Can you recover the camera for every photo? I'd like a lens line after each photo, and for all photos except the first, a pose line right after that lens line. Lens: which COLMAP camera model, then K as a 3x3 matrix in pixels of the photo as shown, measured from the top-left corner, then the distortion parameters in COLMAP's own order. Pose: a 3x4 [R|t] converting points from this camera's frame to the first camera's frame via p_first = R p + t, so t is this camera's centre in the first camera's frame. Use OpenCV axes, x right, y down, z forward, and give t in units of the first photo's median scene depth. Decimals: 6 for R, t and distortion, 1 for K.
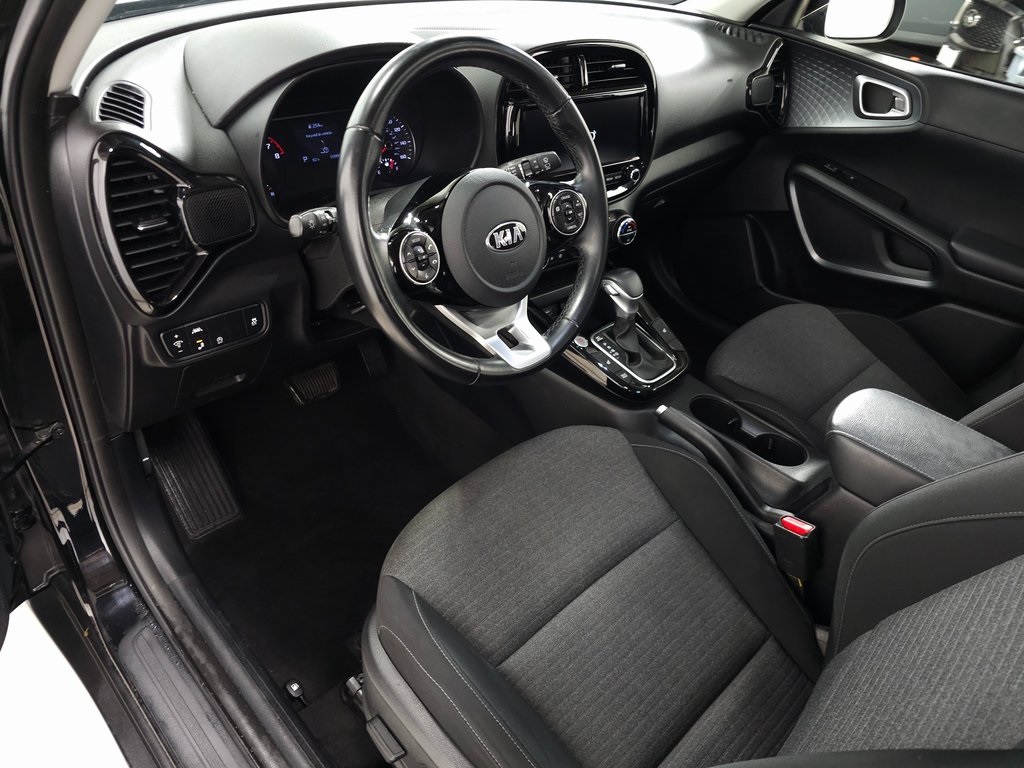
lens RADIAL K [[676.3, 0, 516.0], [0, 676.3, 386.0], [0, 0, 1]] dist [0.061623, -0.095836]
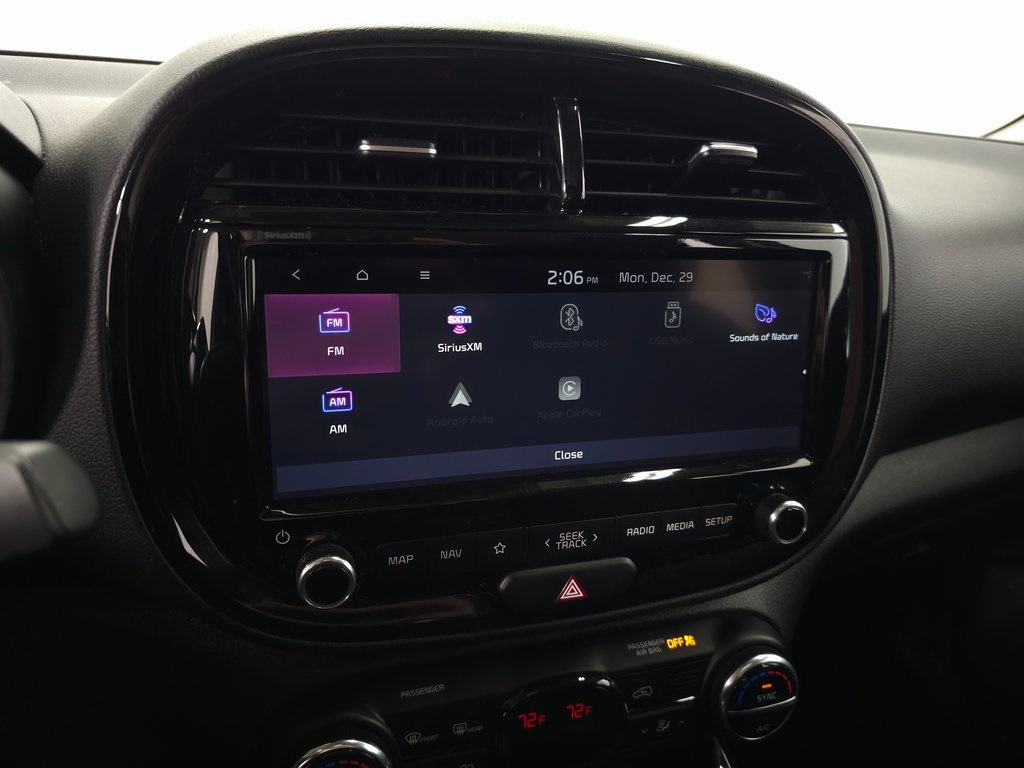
lens RADIAL K [[692.0, 0, 510.4], [0, 692.0, 381.8], [0, 0, 1]] dist [0.024946, -0.039798]
pose [[0.932273, 0.094612, -0.349165, 0.180782], [-0.198740, 0.940442, -0.275808, -0.292020], [0.302275, 0.326522, 0.895552, 0.771833]]
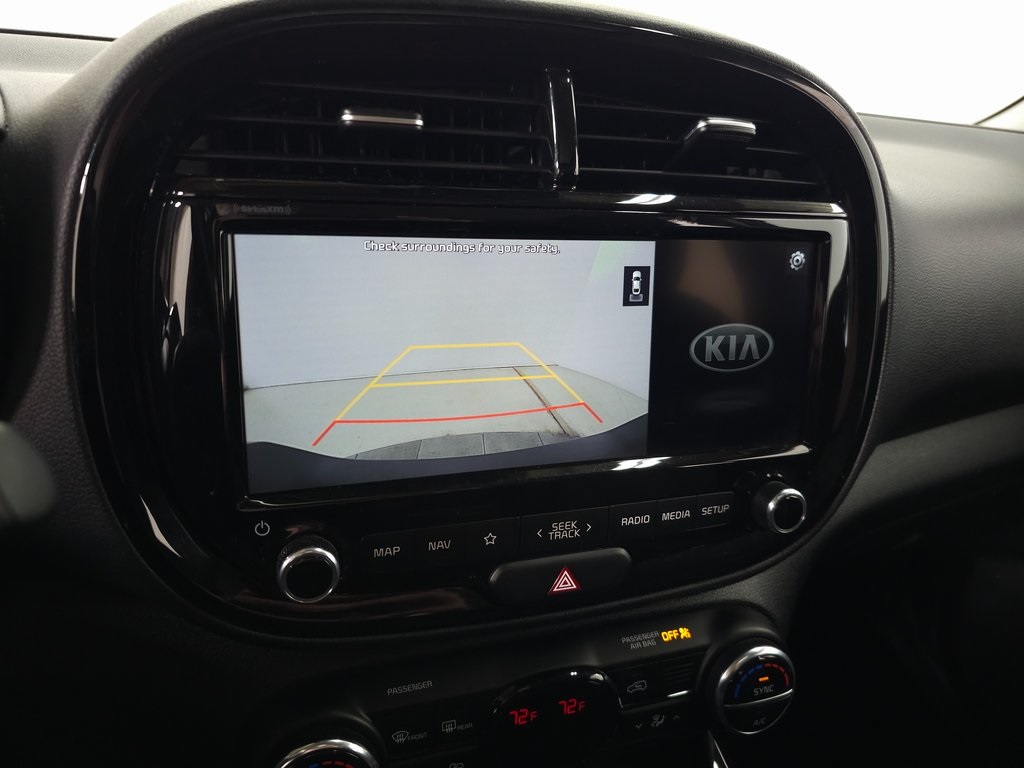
lens RADIAL K [[694.3, 0, 510.4], [0, 694.3, 380.1], [0, 0, 1]] dist [0.025859, -0.040249]
pose [[0.938788, 0.094934, -0.331155, 0.176326], [-0.191720, 0.942637, -0.273274, -0.291026], [0.286216, 0.320036, 0.903138, 0.781821]]
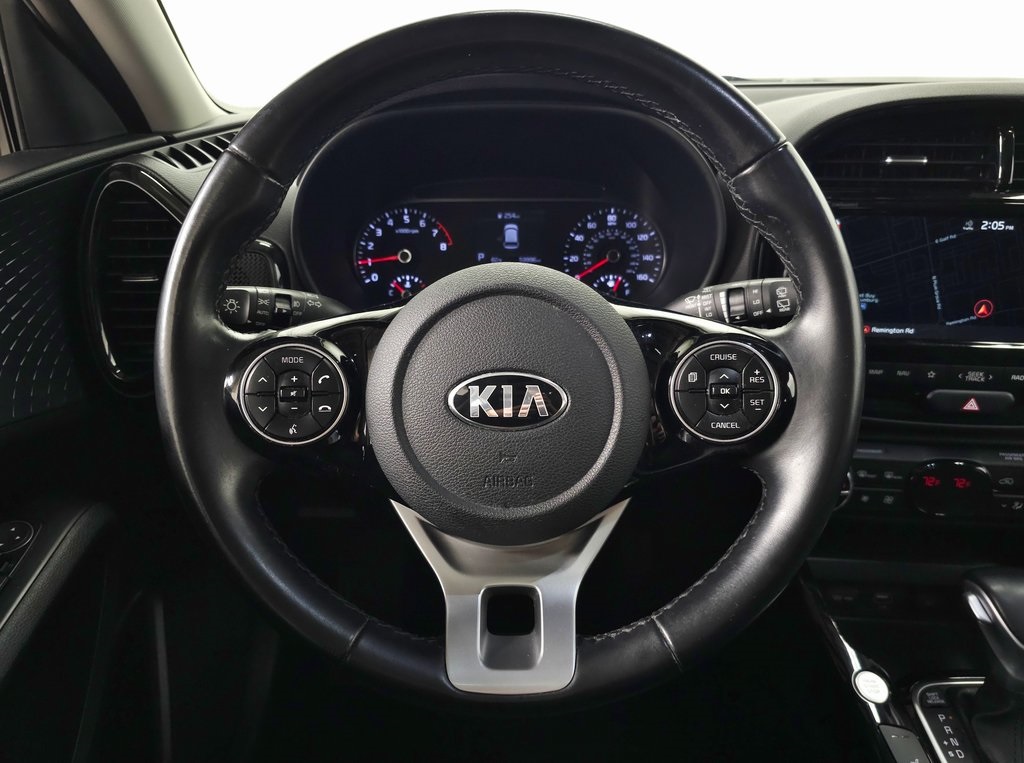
lens RADIAL K [[691.2, 0, 512.0], [0, 691.2, 381.5], [0, 0, 1]] dist [0.037950, -0.056501]
pose [[0.698715, 0.208885, -0.684226, 0.223923], [-0.365344, 0.926489, -0.090237, -0.137692], [0.615078, 0.313028, 0.723666, 0.472499]]
